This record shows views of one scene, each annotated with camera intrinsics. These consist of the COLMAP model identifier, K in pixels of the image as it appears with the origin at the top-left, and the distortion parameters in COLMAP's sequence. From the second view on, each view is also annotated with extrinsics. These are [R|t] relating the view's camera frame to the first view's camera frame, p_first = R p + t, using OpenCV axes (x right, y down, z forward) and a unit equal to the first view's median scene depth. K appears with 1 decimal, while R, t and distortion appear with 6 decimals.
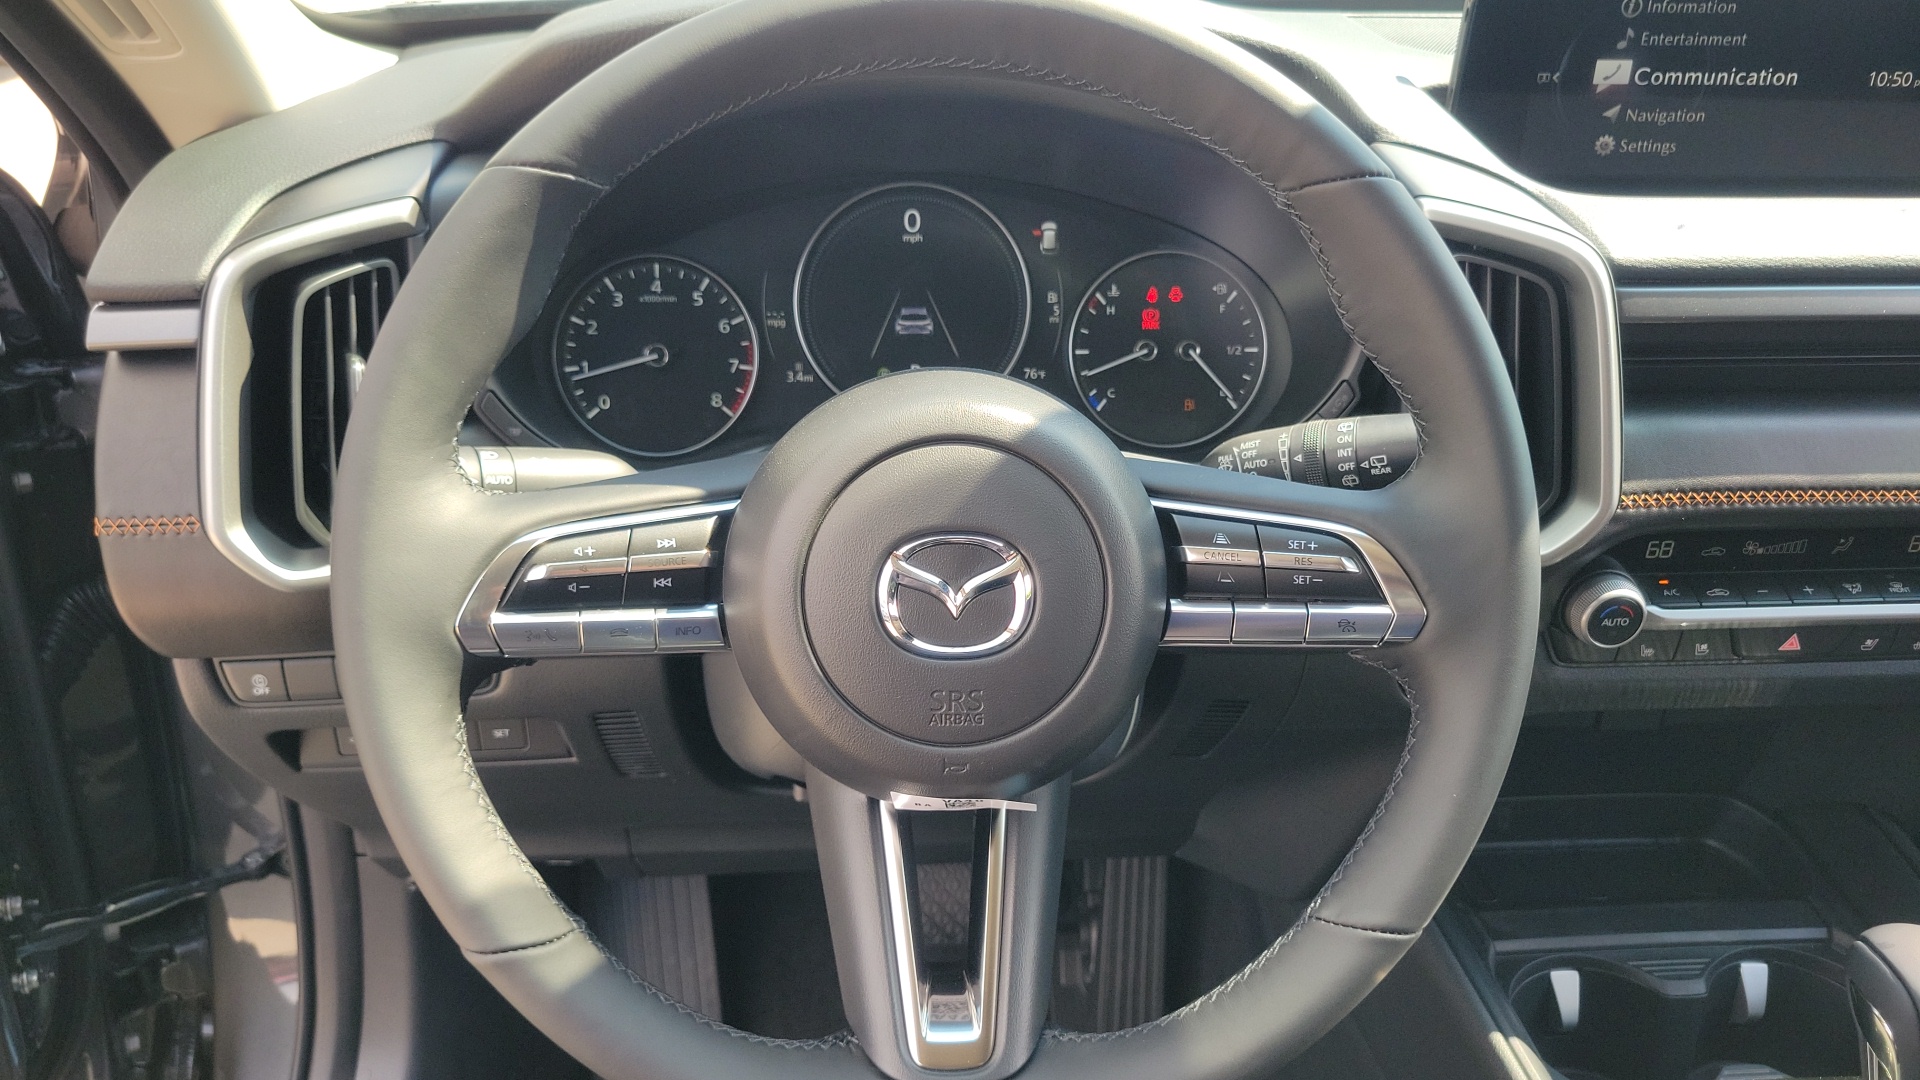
lens RADIAL K [[1453.8, 0, 954.6], [0, 1453.8, 528.8], [0, 0, 1]] dist [0.026805, -0.027428]
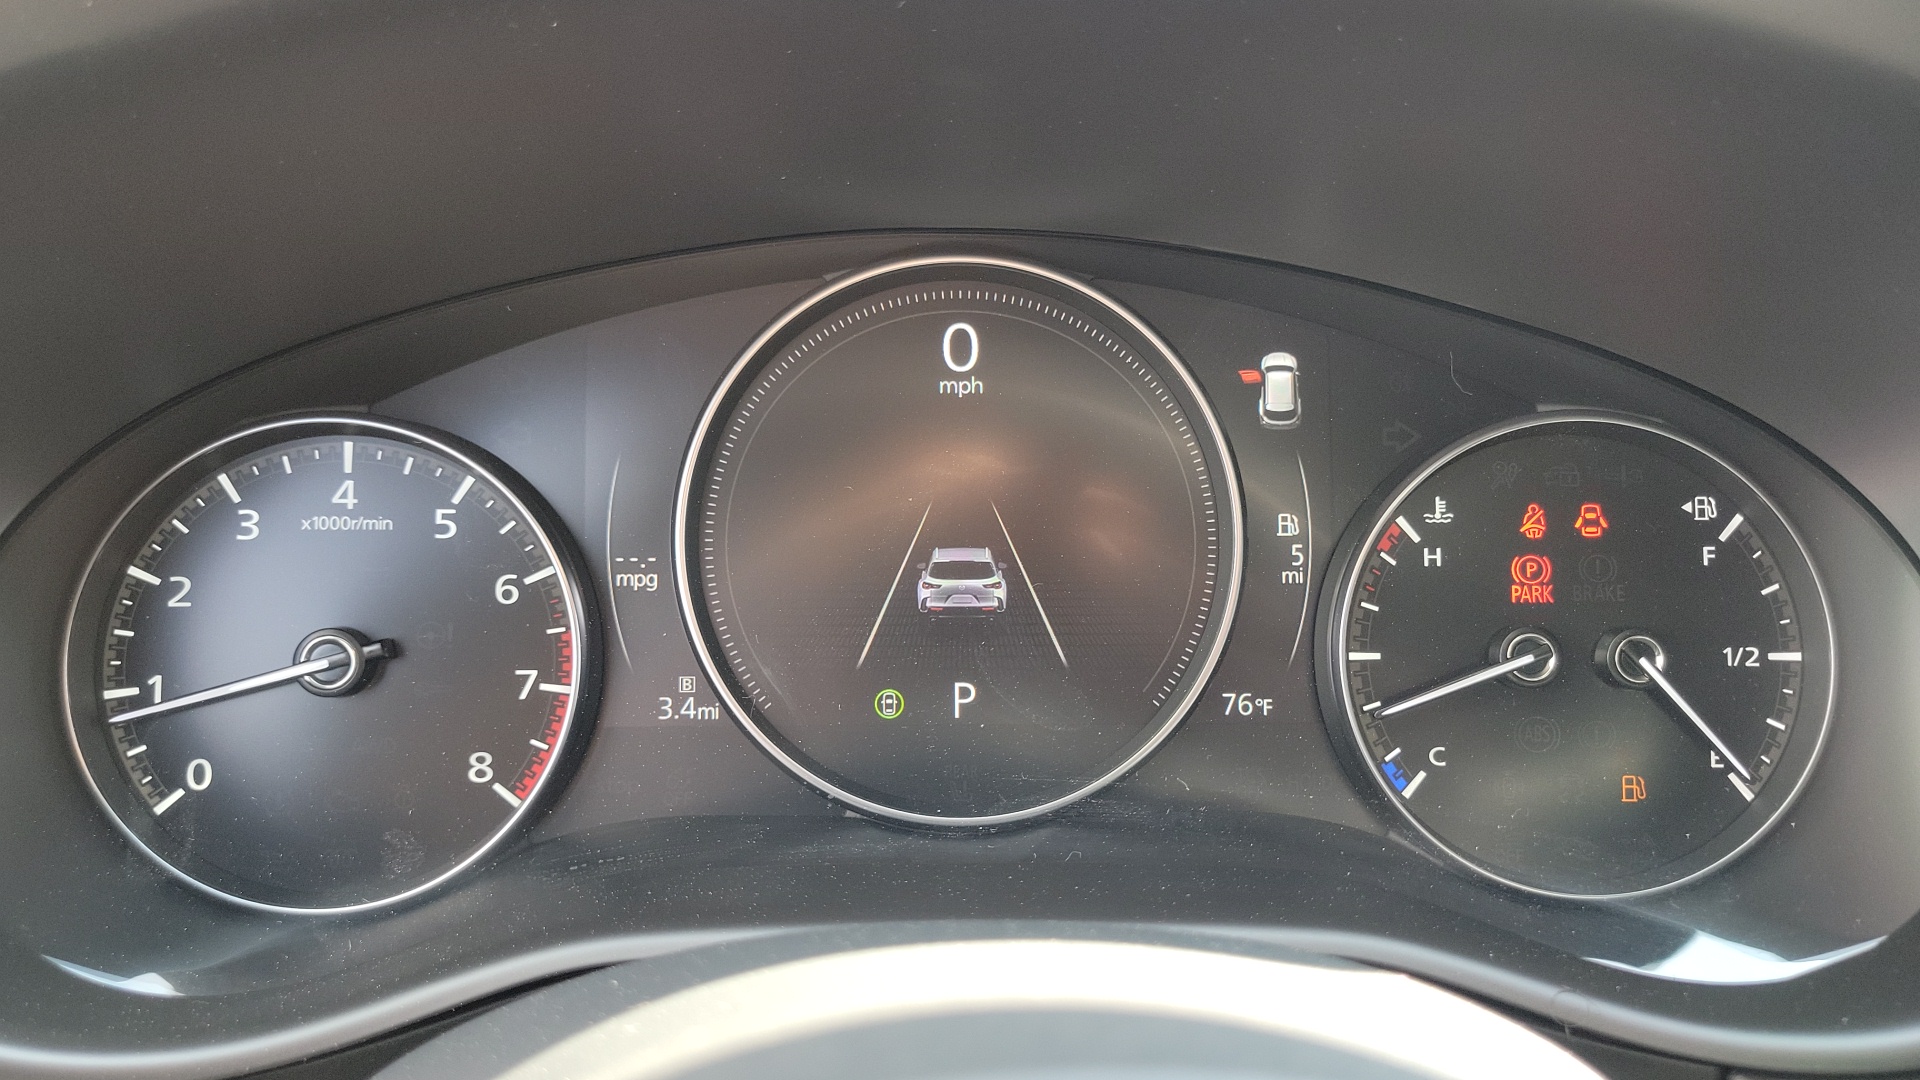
lens RADIAL K [[1547.9, 0, 960.0], [0, 1547.9, 540.0], [0, 0, 1]] dist [0.018107, -0.001005]
pose [[0.999241, 0.008264, -0.038076, -0.011633], [-0.013057, 0.991767, -0.127387, -0.097781], [0.036710, 0.127788, 0.991122, 0.559738]]
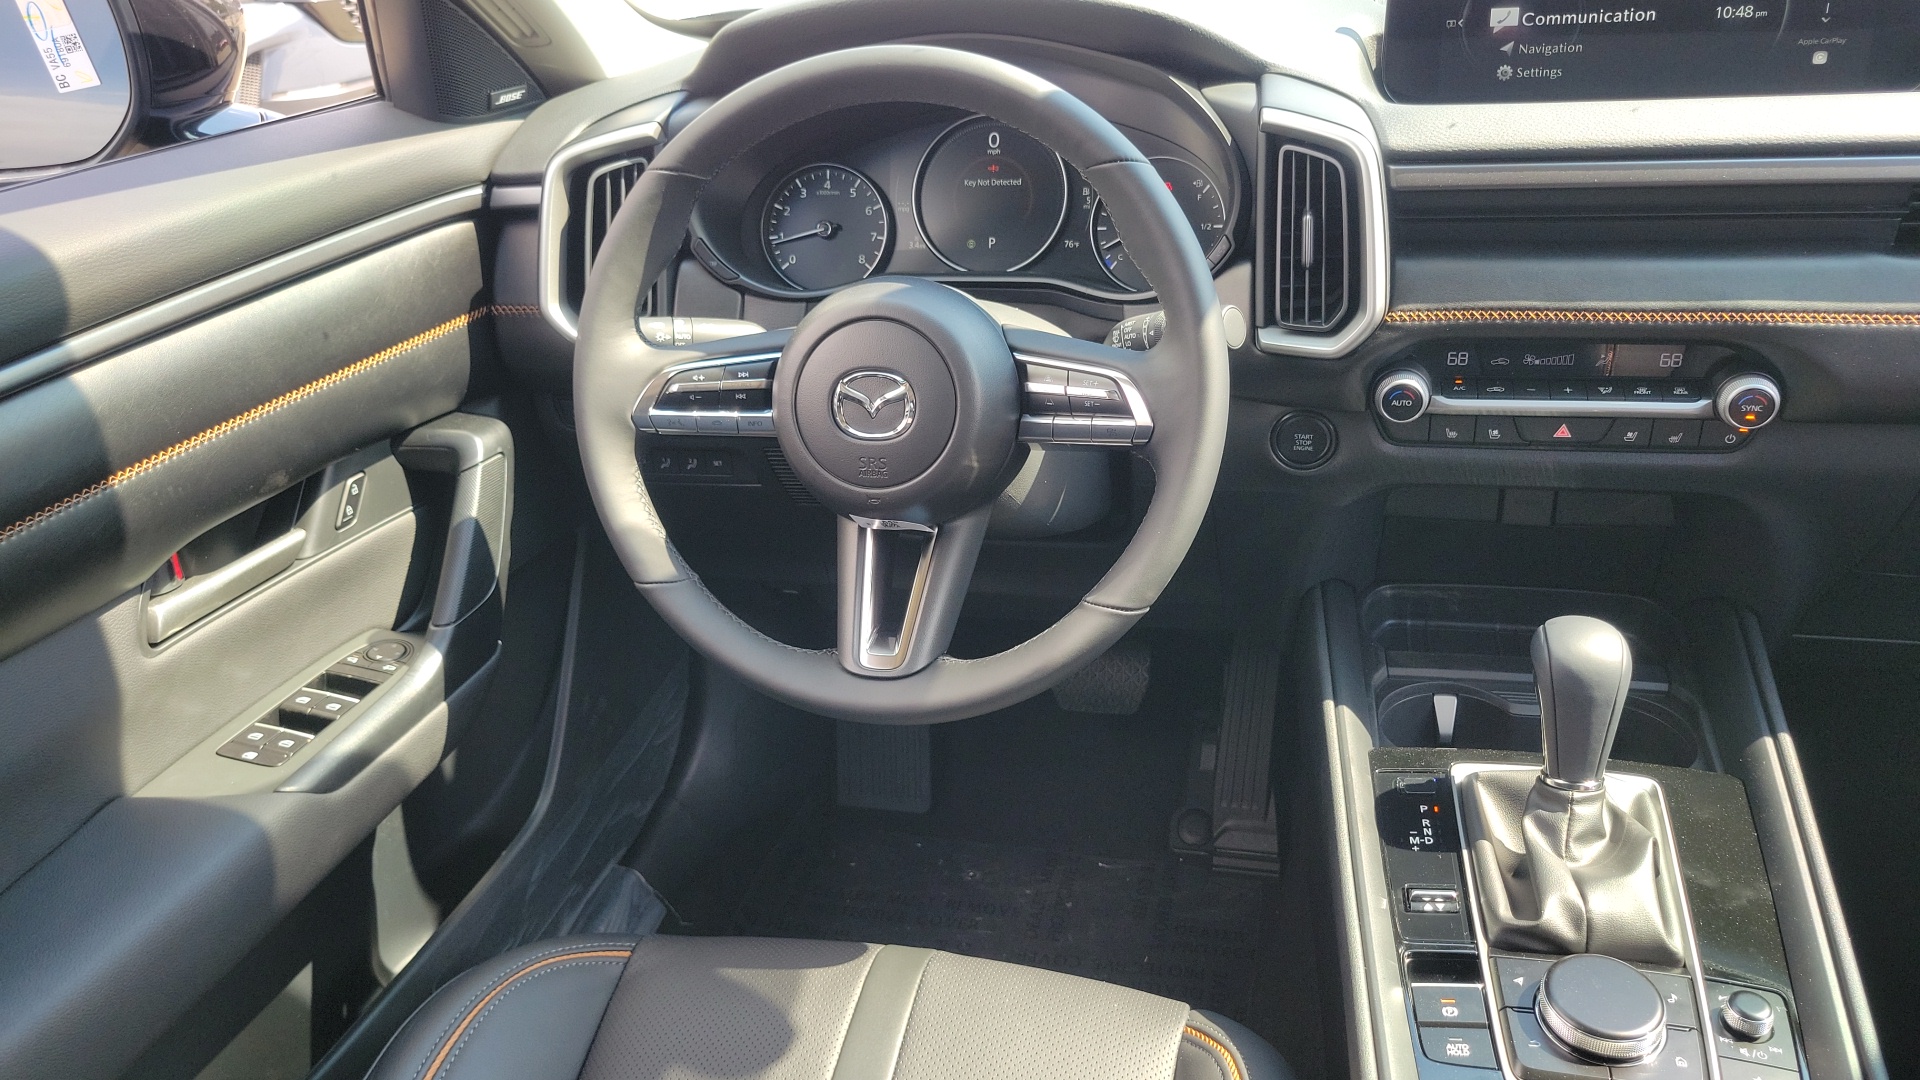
lens RADIAL K [[1453.8, 0, 954.6], [0, 1453.8, 528.8], [0, 0, 1]] dist [0.026805, -0.027428]
pose [[0.950604, 0.060294, -0.304494, 0.413427], [-0.057381, 0.998181, 0.018514, 0.161033], [0.305057, -0.000127, 0.952334, -0.431691]]
